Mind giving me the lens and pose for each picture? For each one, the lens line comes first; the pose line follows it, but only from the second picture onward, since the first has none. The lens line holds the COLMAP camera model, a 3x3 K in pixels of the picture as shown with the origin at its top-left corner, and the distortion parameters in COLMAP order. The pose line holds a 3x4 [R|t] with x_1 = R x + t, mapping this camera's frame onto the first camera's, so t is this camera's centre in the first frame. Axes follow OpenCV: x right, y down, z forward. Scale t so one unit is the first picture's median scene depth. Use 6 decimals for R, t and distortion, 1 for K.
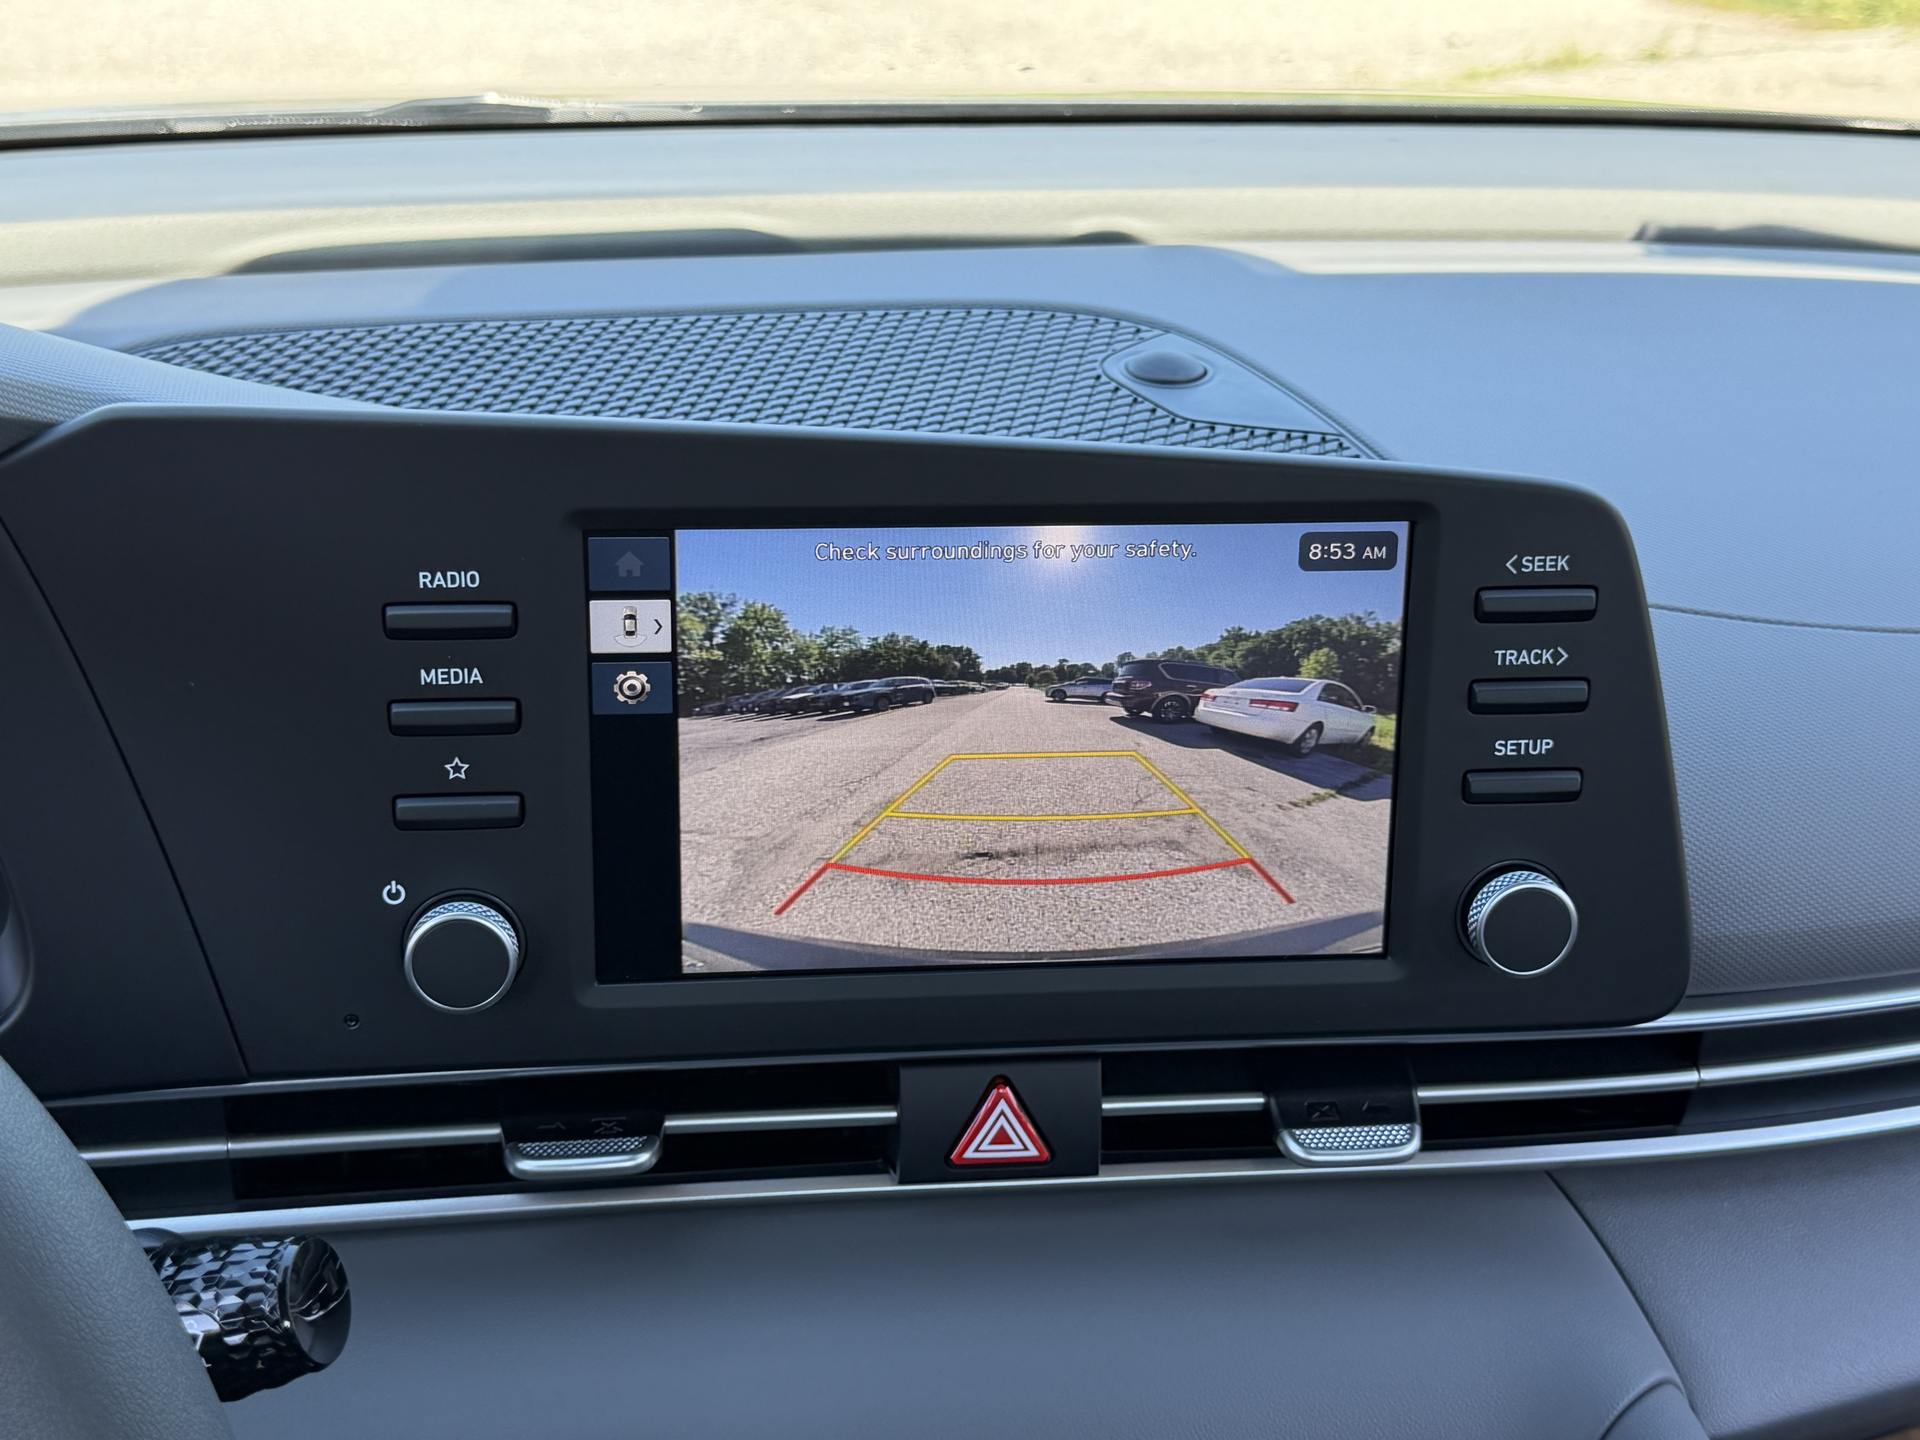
lens RADIAL K [[2535.6, 0, 983.0], [0, 2535.6, 720.1], [0, 0, 1]] dist [0.110678, 0.000000]
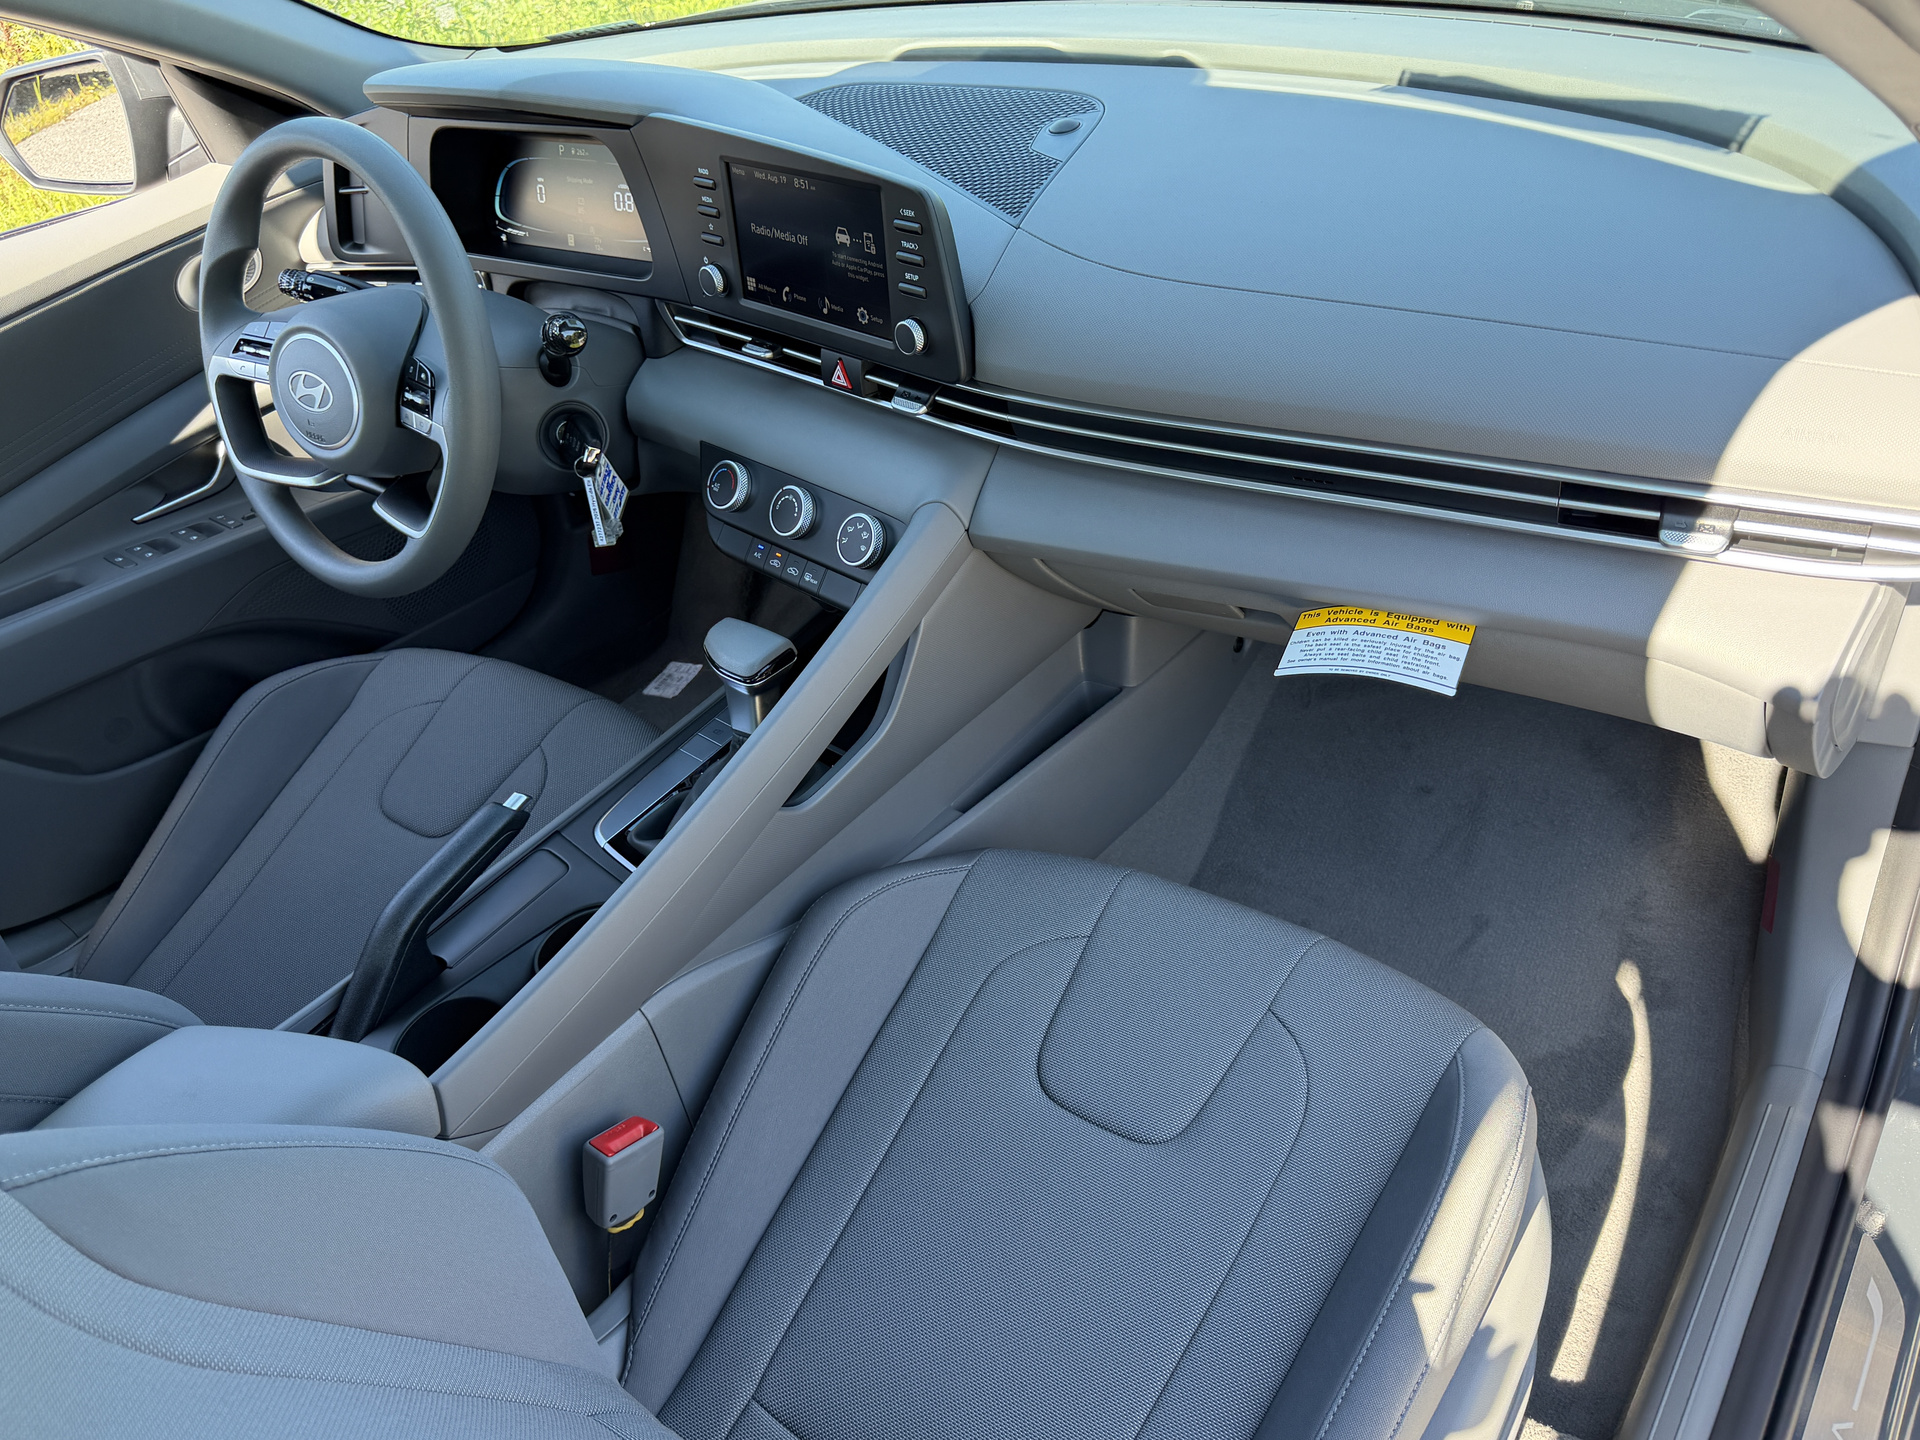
lens RADIAL K [[1489.0, 0, 955.3], [0, 1489.0, 751.9], [0, 0, 1]] dist [0.044998, -0.007533]
pose [[0.592889, 0.396996, -0.700626, 1.612409], [-0.156016, 0.910179, 0.383710, -0.156296], [0.790026, -0.118189, 0.601573, -0.098141]]
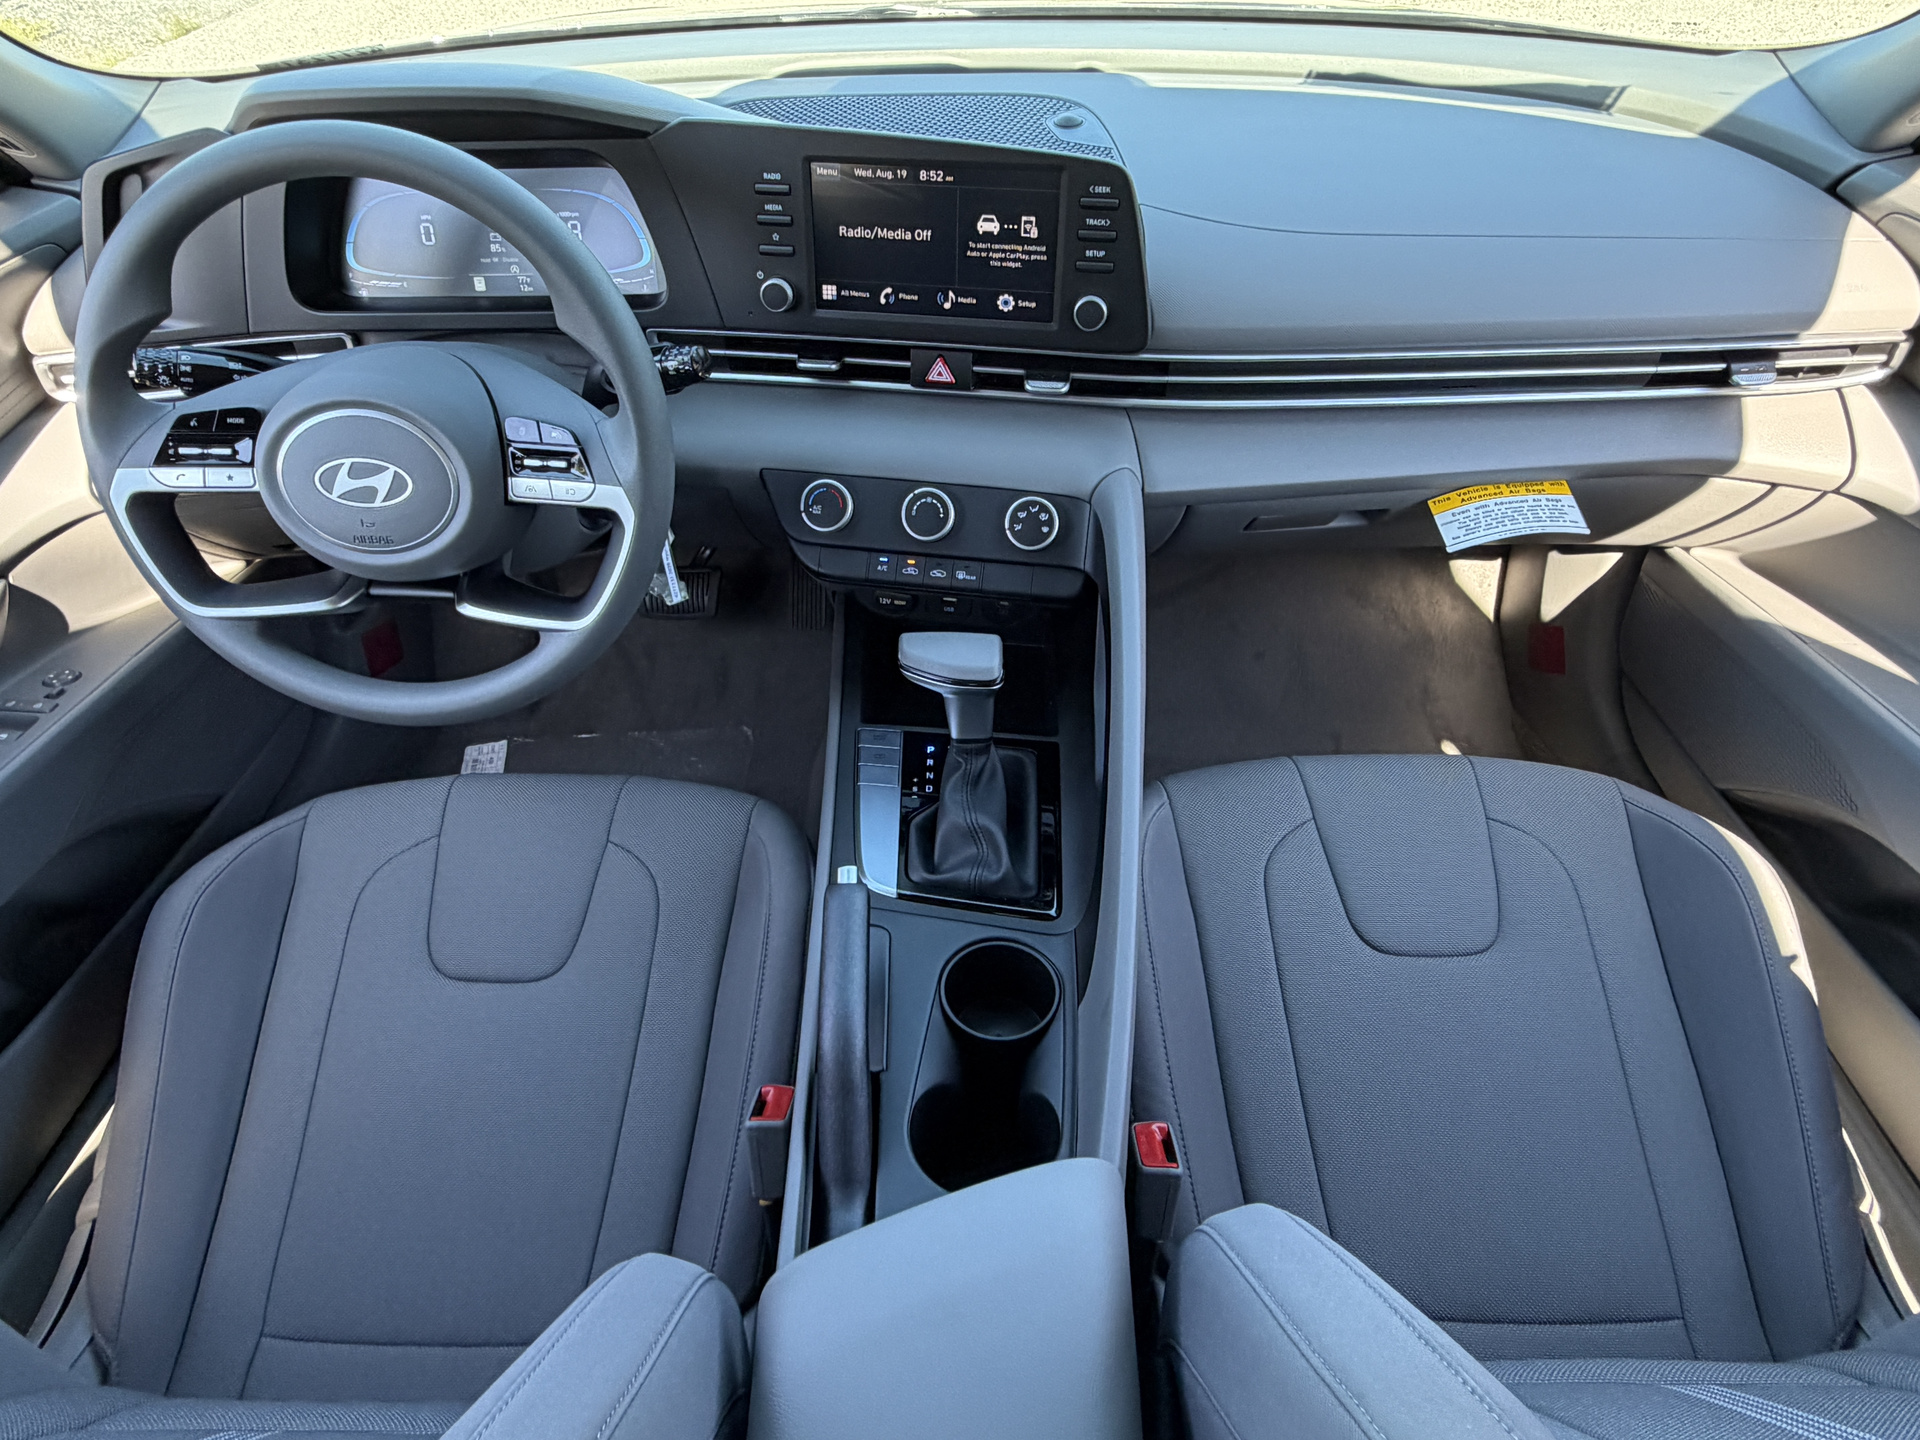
lens RADIAL K [[1200.0, 0, 933.3], [0, 1200.0, 727.3], [0, 0, 1]] dist [-0.000021, 0.002255]
pose [[0.949172, 0.168620, -0.265780, 0.480588], [-0.077514, 0.943616, 0.321840, 0.094590], [0.305063, -0.284880, 0.908724, -0.536061]]
